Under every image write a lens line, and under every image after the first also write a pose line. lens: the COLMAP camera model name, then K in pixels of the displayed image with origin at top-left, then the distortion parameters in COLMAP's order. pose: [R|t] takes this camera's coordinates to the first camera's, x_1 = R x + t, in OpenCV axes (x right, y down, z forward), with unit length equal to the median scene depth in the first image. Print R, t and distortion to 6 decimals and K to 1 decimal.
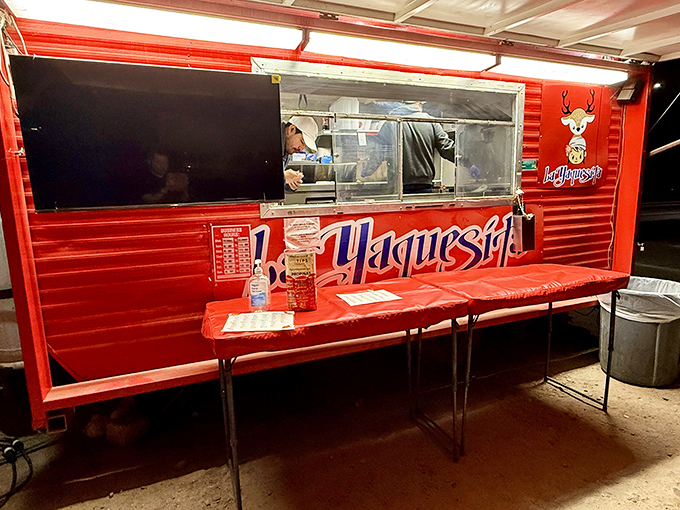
lens RADIAL K [[380.1, 0, 340.0], [0, 380.1, 255.0], [0, 0, 1]] dist [0.002060, 0.000460]
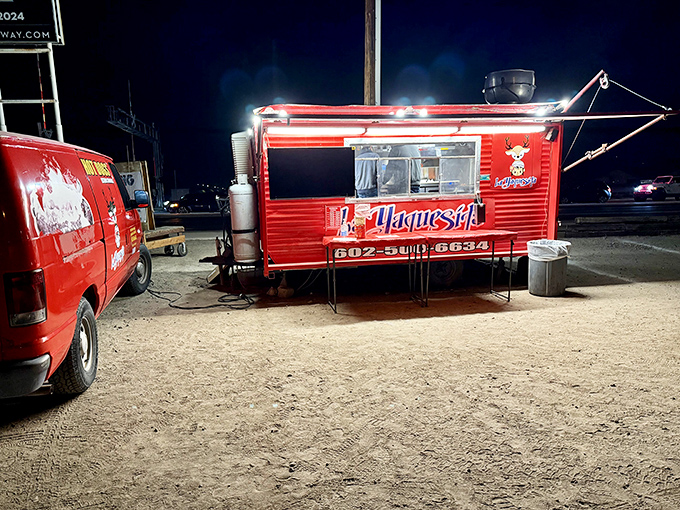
lens RADIAL K [[514.2, 0, 340.0], [0, 514.2, 255.0], [0, 0, 1]] dist [0.081908, -0.000256]
pose [[0.982866, 0.035012, -0.180968, 0.292159], [-0.034647, 0.999386, 0.005177, 0.171746], [0.181038, 0.001182, 0.983475, -1.788303]]
